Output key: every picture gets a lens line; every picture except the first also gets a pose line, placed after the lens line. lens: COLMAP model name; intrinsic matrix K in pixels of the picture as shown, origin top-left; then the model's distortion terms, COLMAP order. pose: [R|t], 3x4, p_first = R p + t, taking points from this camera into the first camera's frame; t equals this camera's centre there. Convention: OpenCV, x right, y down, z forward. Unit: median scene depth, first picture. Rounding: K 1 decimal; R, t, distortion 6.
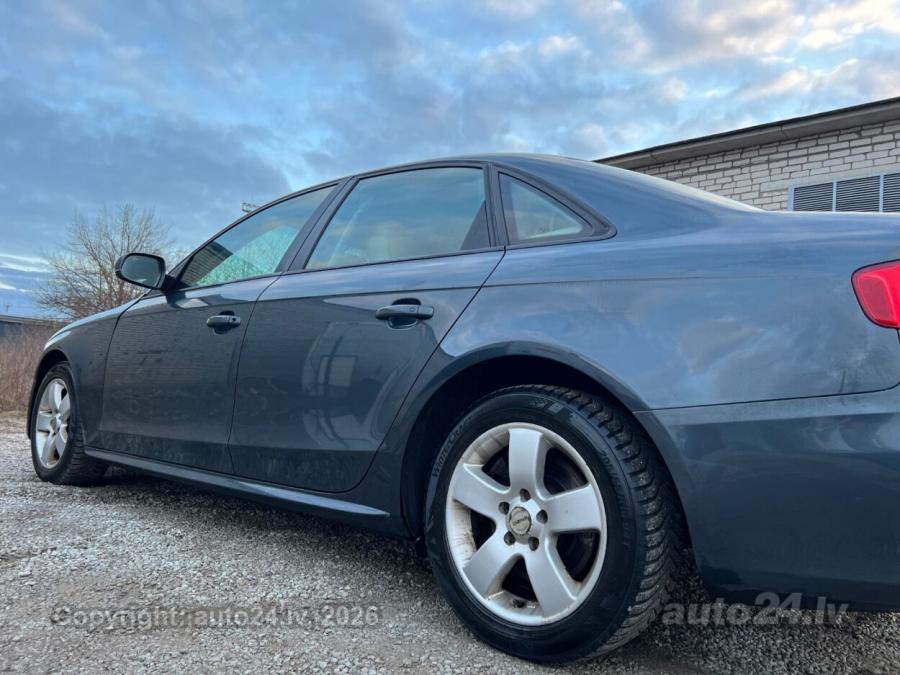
lens RADIAL K [[682.3, 0, 456.0], [0, 682.3, 325.9], [0, 0, 1]] dist [0.056880, -0.074800]
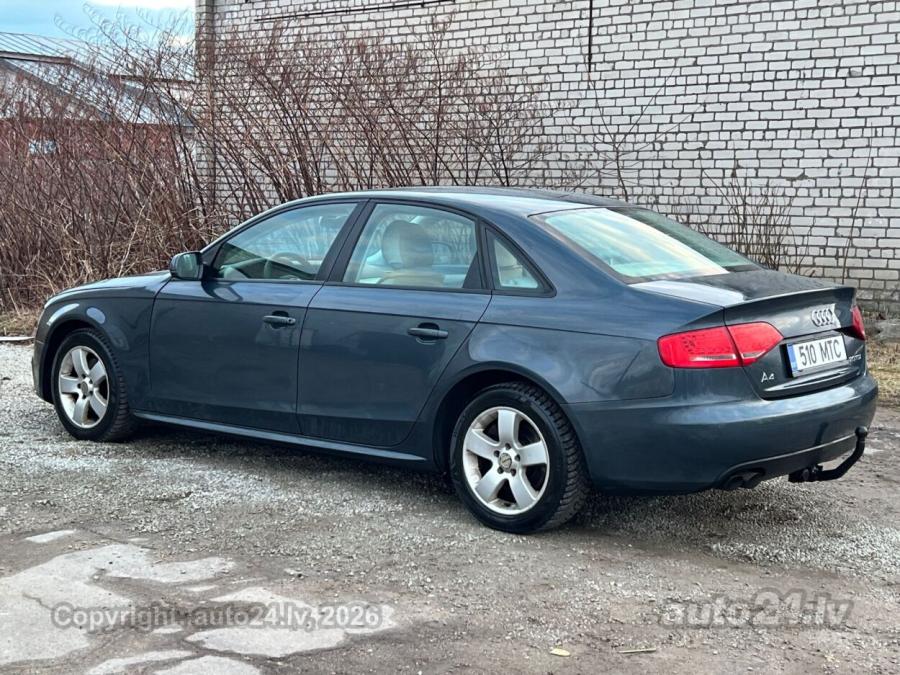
lens RADIAL K [[1337.1, 0, 446.1], [0, 1337.1, 319.2], [0, 0, 1]] dist [0.223244, -0.727682]
pose [[0.998598, -0.051445, 0.012442, -0.072816], [0.048072, 0.979921, 0.193503, -0.644453], [-0.022148, -0.192634, 0.981021, -1.994806]]
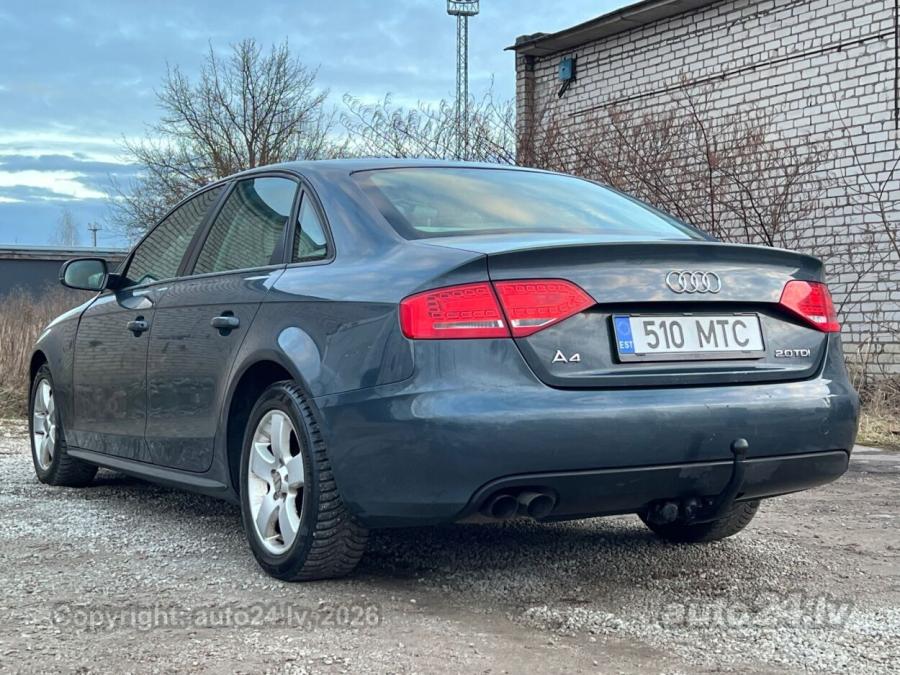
lens RADIAL K [[1337.1, 0, 446.1], [0, 1337.1, 319.2], [0, 0, 1]] dist [0.223244, -0.727682]
pose [[0.943594, -0.068301, -0.323982, 1.092152], [0.094506, 0.993345, 0.065835, -0.149250], [0.317330, -0.092740, 0.943770, -1.156715]]
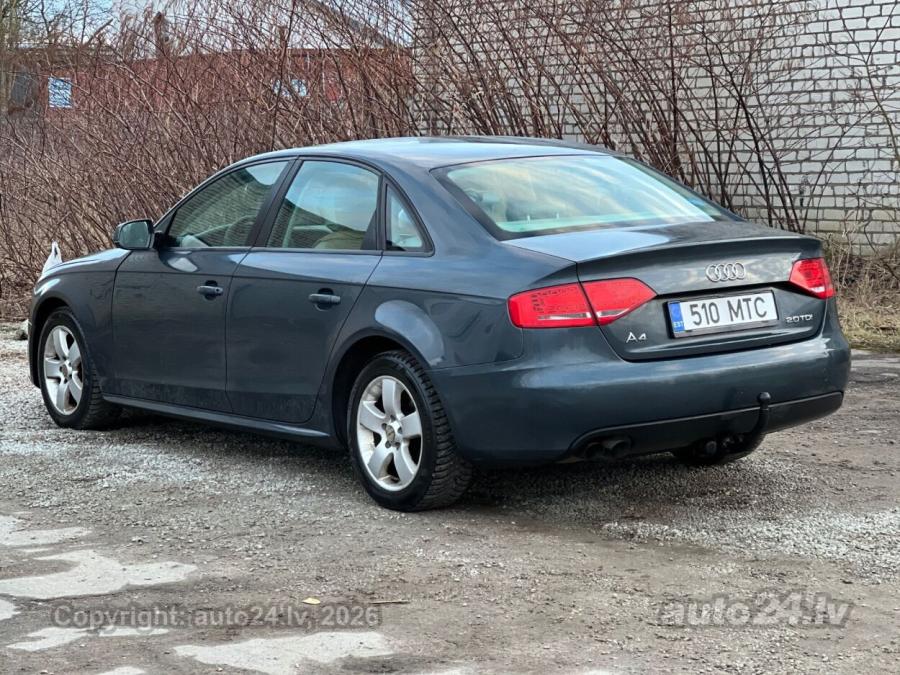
lens RADIAL K [[1991.8, 0, 425.2], [0, 1991.8, 271.1], [0, 0, 1]] dist [-0.001421, 2.685524]
pose [[0.967410, -0.074459, -0.242021, 1.167018], [0.113359, 0.982013, 0.150999, -0.698461], [0.226425, -0.173513, 0.958449, -3.010402]]
